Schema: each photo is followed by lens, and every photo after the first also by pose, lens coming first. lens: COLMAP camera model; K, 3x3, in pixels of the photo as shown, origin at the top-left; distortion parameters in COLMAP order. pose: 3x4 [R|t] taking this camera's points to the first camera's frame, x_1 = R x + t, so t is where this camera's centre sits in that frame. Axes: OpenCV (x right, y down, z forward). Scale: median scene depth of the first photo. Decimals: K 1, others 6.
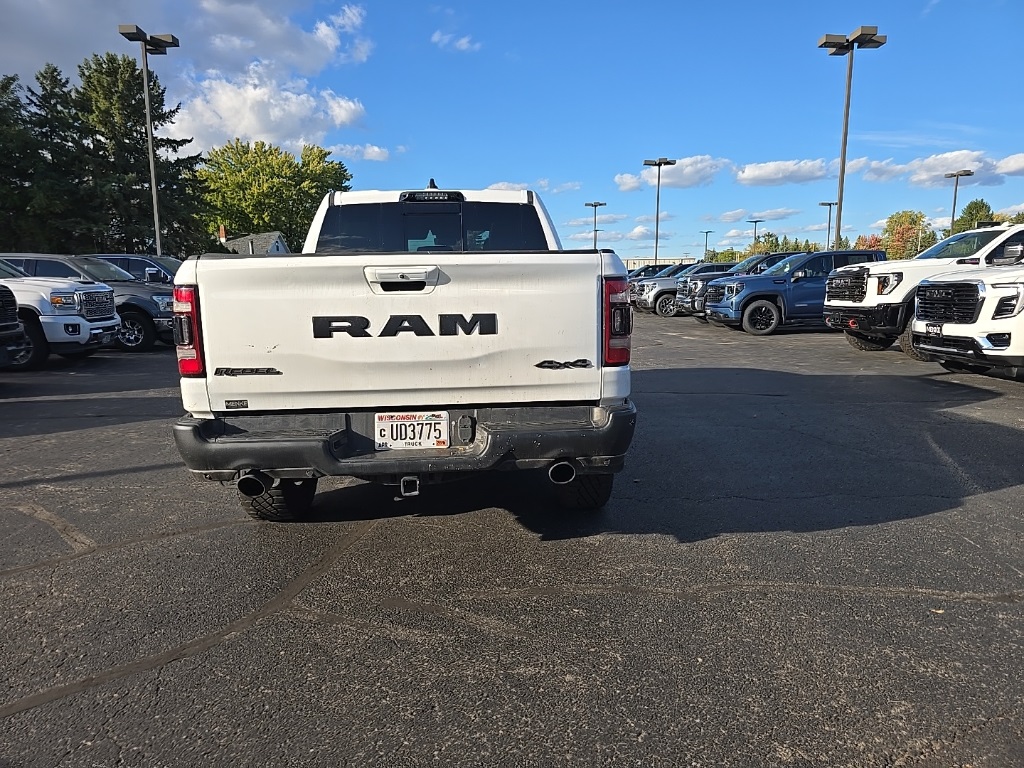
lens RADIAL K [[696.3, 0, 515.2], [0, 696.3, 381.9], [0, 0, 1]] dist [0.052682, -0.050987]
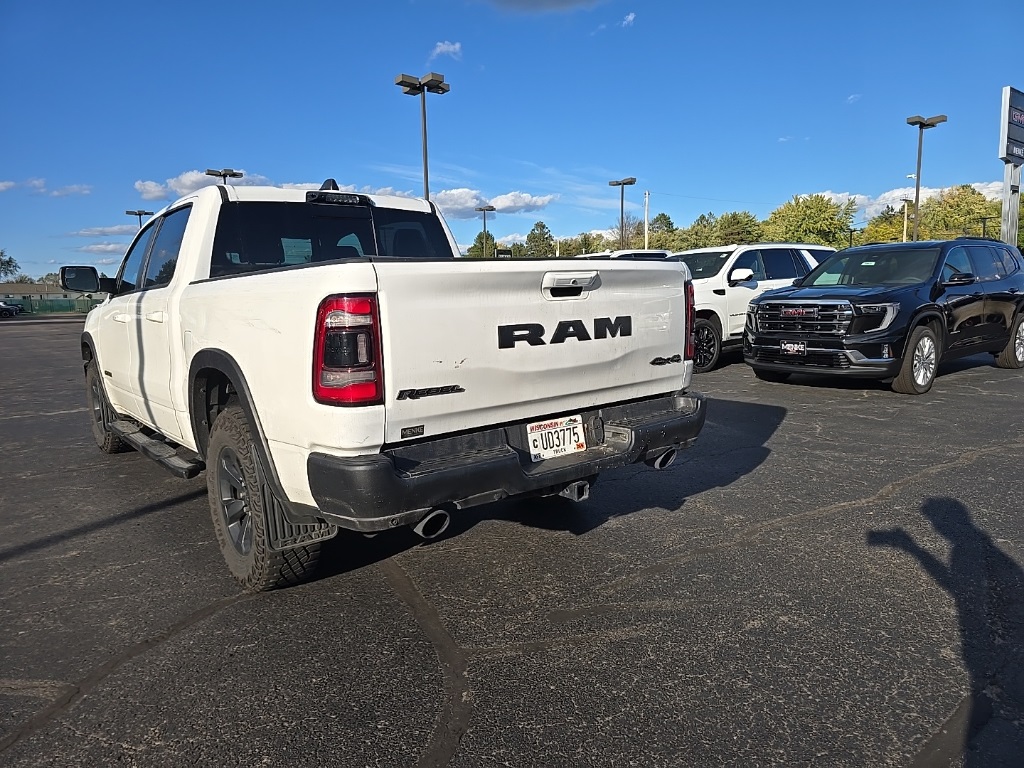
lens RADIAL K [[696.3, 0, 525.3], [0, 696.3, 379.0], [0, 0, 1]] dist [0.052682, -0.050987]
pose [[0.803011, -0.080032, 0.590566, -0.650615], [0.097252, 0.995256, 0.002638, -0.017206], [-0.587976, 0.055315, 0.806985, 0.192309]]
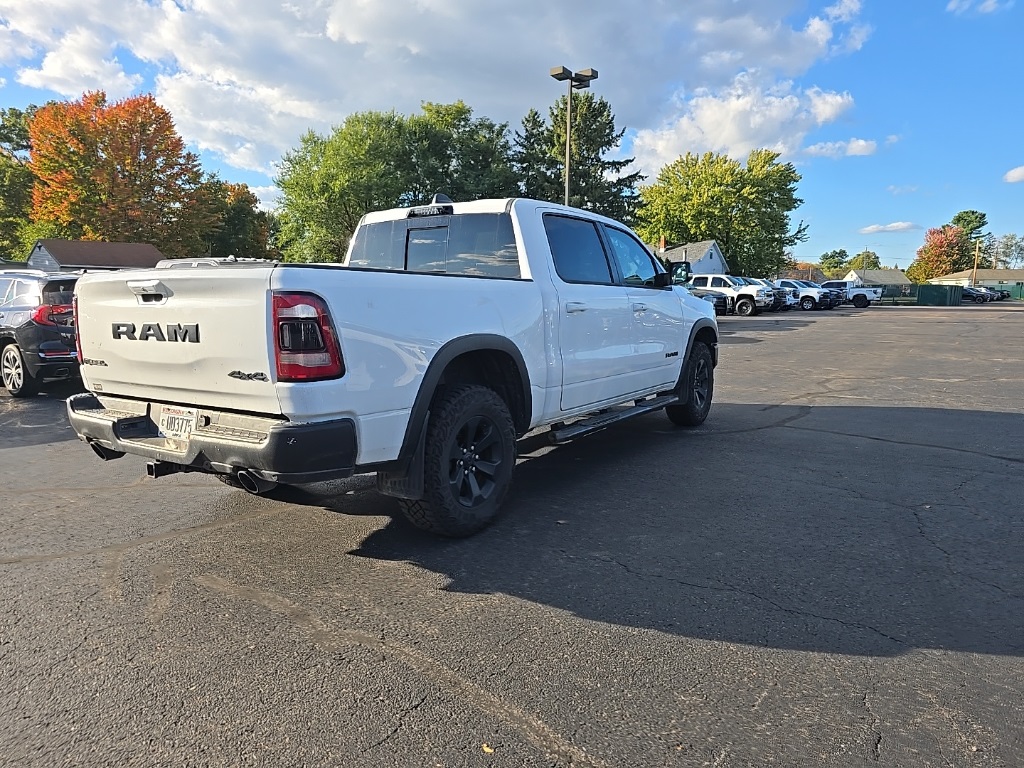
lens RADIAL K [[696.3, 0, 511.9], [0, 696.3, 384.3], [0, 0, 1]] dist [0.052682, -0.050987]
pose [[0.799742, 0.084078, -0.594427, 0.833822], [-0.087739, 0.995882, 0.022816, -0.059250], [0.593898, 0.033907, 0.803826, 0.336631]]
